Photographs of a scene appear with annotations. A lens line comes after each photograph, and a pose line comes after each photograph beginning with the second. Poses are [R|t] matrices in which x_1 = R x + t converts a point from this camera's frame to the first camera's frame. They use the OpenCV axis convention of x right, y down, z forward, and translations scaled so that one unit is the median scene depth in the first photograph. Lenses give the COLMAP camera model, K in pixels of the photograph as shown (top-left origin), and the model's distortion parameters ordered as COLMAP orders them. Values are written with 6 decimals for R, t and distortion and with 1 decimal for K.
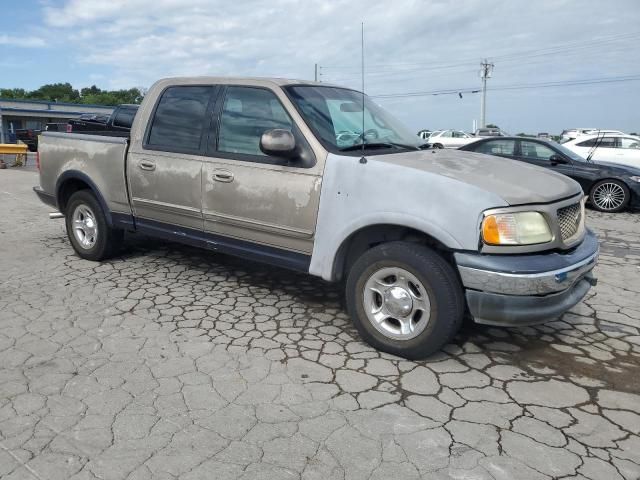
lens RADIAL K [[510.9, 0, 320.0], [0, 510.9, 240.0], [0, 0, 1]] dist [0.015515, 0.007238]
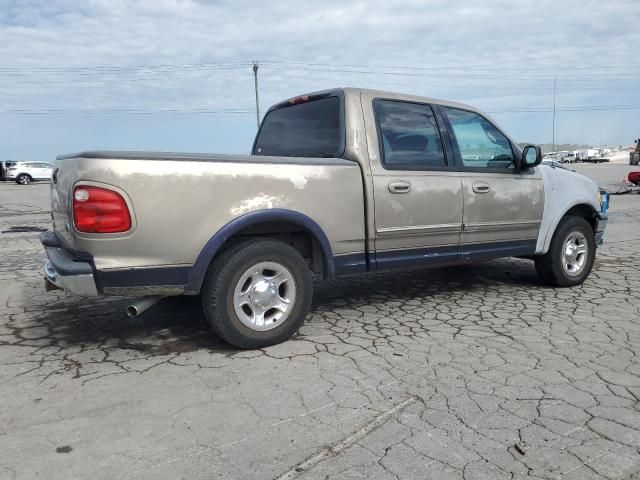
lens RADIAL K [[510.9, 0, 320.0], [0, 510.9, 240.0], [0, 0, 1]] dist [0.015515, 0.007238]
pose [[0.381112, -0.159163, 0.910725, -1.213381], [0.203532, 0.975347, 0.085284, -0.163583], [-0.901847, 0.152859, 0.404111, 0.802394]]
